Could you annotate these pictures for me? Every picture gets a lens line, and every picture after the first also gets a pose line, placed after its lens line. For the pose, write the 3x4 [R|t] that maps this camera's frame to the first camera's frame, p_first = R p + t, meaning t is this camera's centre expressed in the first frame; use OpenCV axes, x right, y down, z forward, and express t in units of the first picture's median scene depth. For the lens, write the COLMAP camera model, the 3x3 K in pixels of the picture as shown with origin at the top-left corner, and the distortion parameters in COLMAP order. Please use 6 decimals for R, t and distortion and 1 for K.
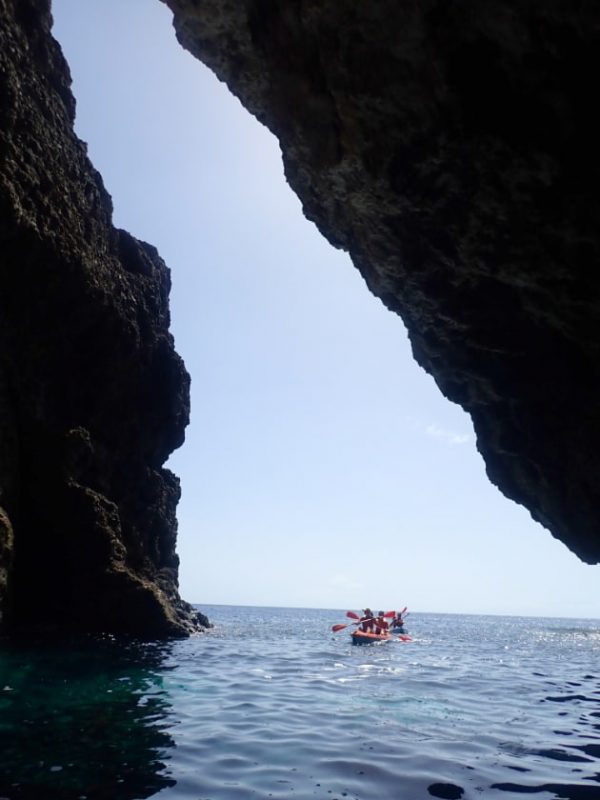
lens RADIAL K [[573.3, 0, 306.1], [0, 573.3, 400.5], [0, 0, 1]] dist [0.000811, 0.005293]
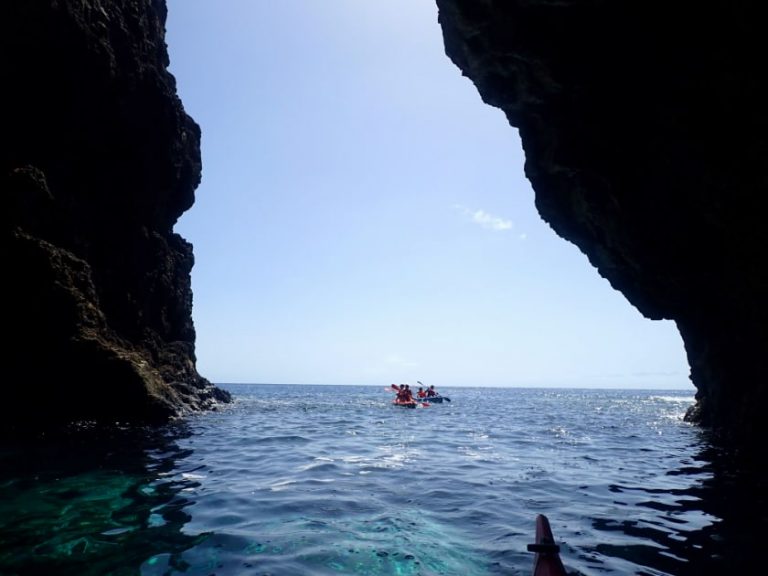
lens RADIAL K [[550.4, 0, 384.0], [0, 550.4, 288.0], [0, 0, 1]] dist [0.000811, 0.005293]
pose [[0.999036, -0.012044, 0.042215, 0.061360], [0.004591, 0.985017, 0.172396, 0.085866], [-0.043658, -0.172036, 0.984123, 0.205567]]
